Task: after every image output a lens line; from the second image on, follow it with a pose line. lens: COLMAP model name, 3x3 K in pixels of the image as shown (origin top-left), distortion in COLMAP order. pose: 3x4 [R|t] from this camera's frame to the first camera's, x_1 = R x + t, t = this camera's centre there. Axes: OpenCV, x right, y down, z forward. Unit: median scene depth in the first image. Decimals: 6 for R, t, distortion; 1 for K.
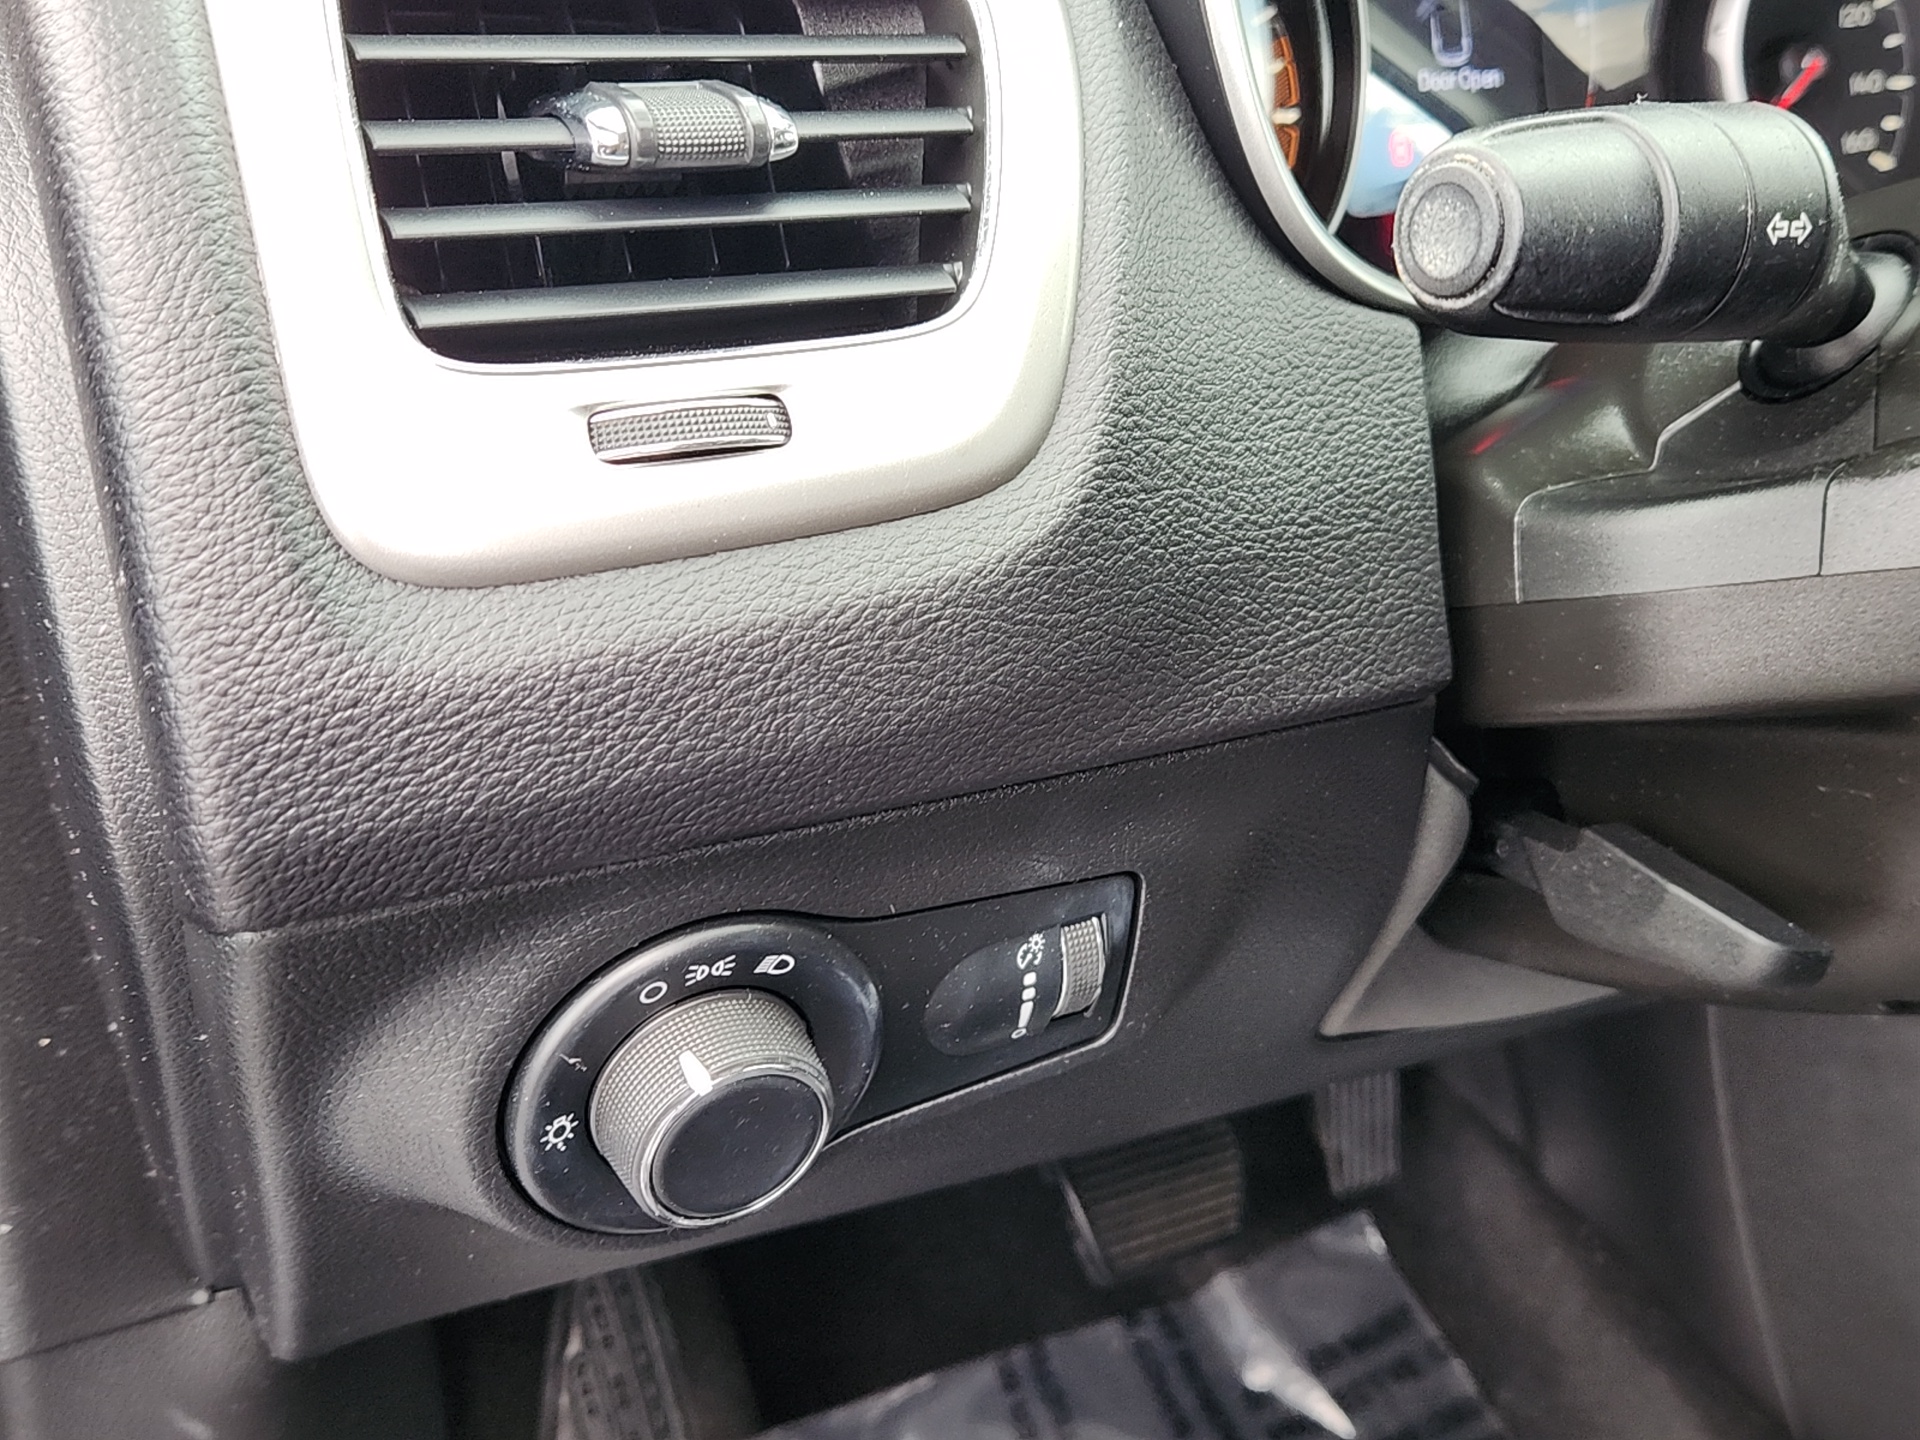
lens RADIAL K [[1881.6, 0, 960.0], [0, 1881.6, 753.5], [0, 0, 1]] dist [0.116256, -0.175762]
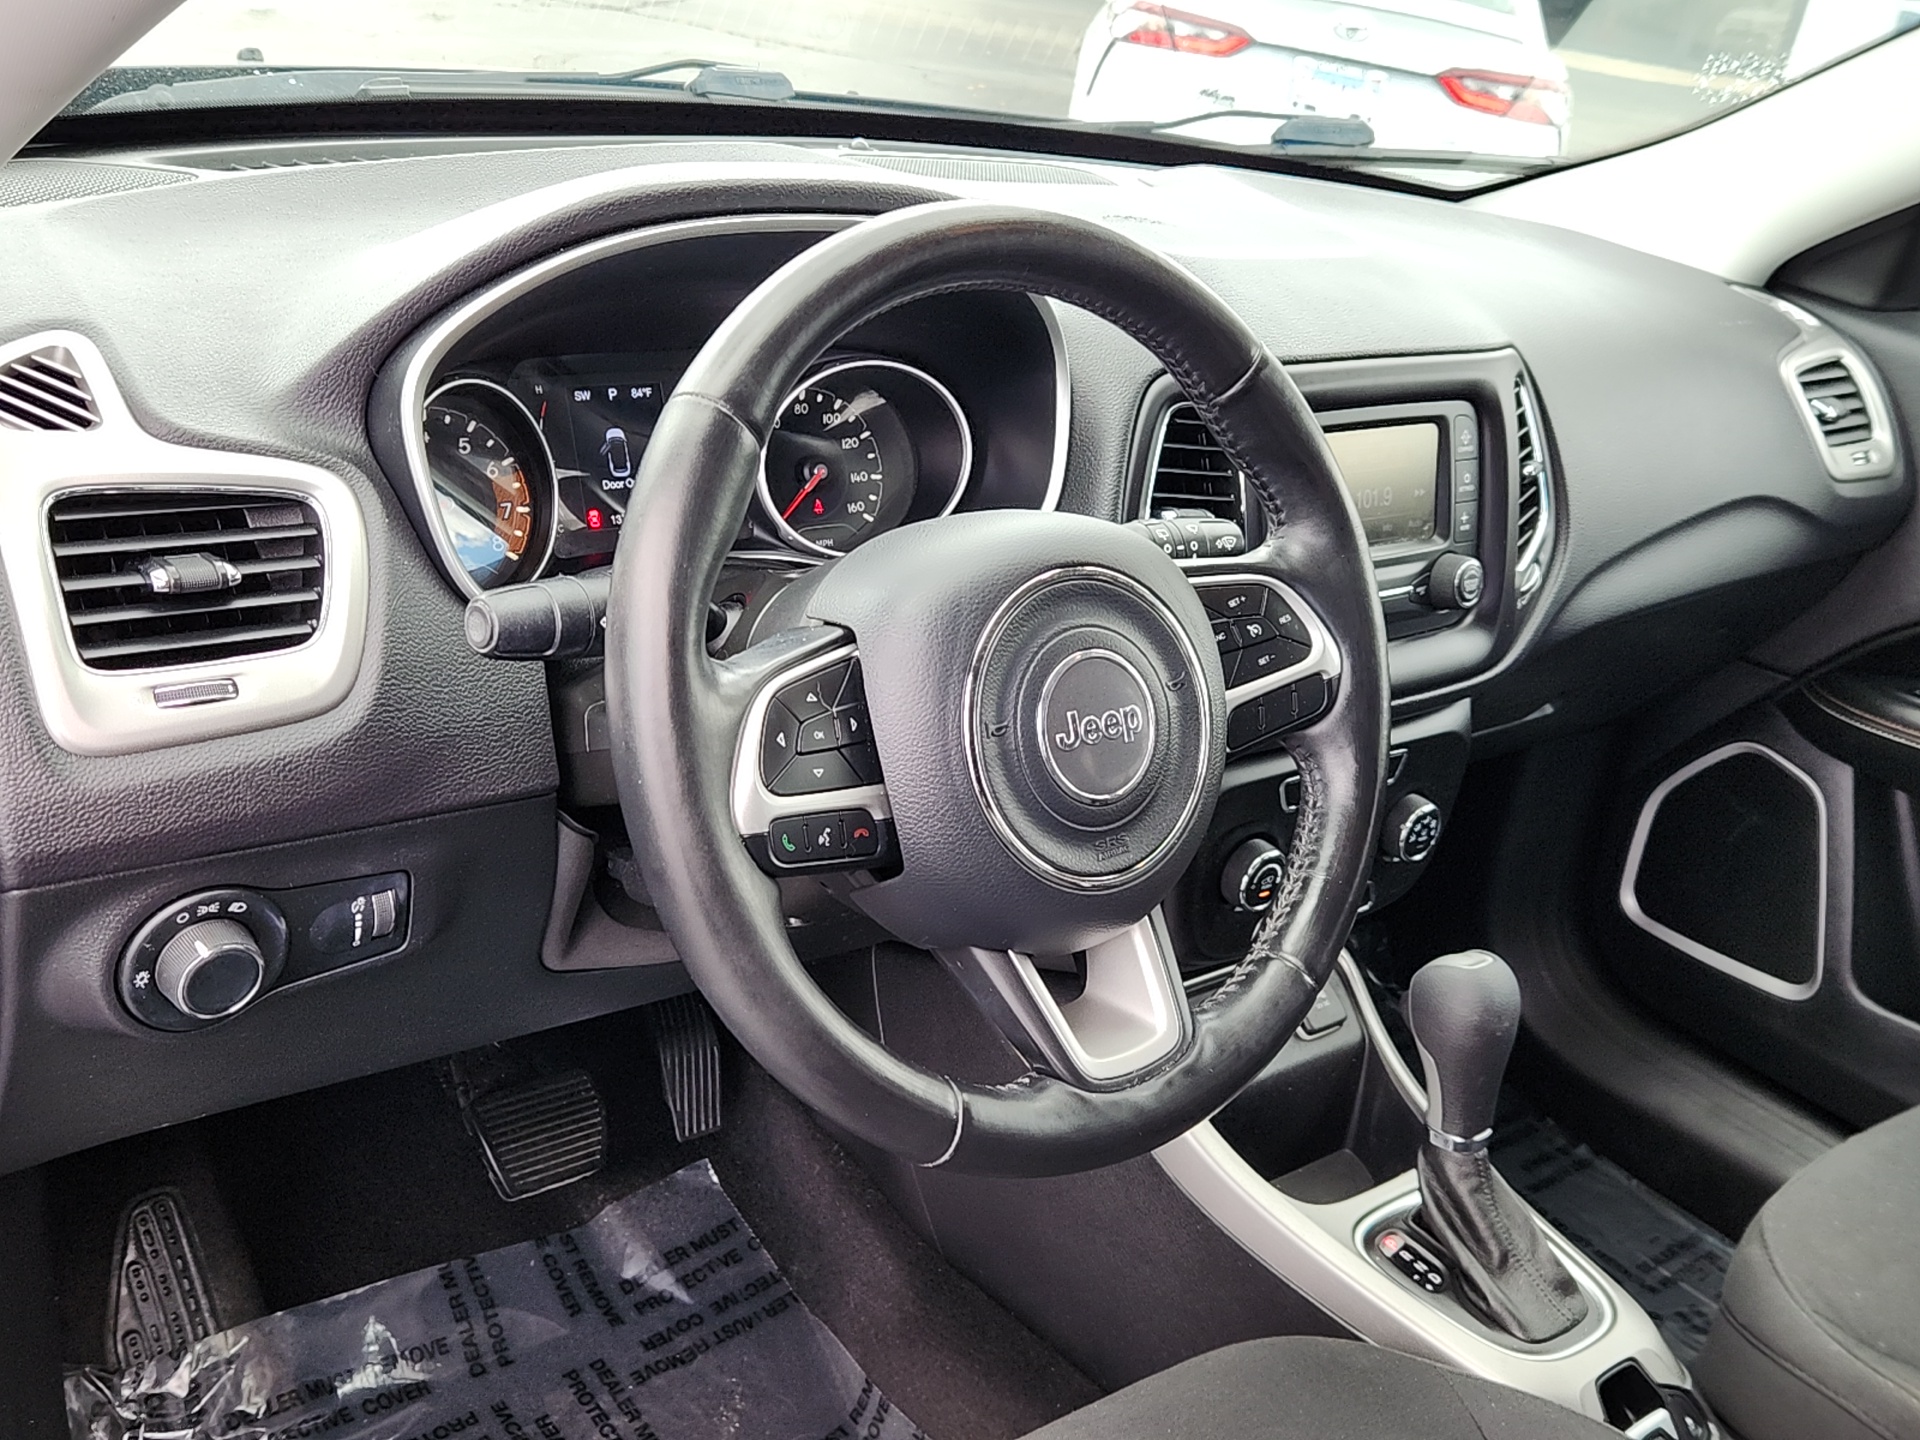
lens RADIAL K [[1881.6, 0, 960.0], [0, 1881.6, 753.5], [0, 0, 1]] dist [0.116256, -0.175762]
pose [[0.974424, -0.023925, 0.223439, 0.241582], [0.040504, 0.996730, -0.069913, 0.112699], [-0.221036, 0.077175, 0.972207, -1.465925]]
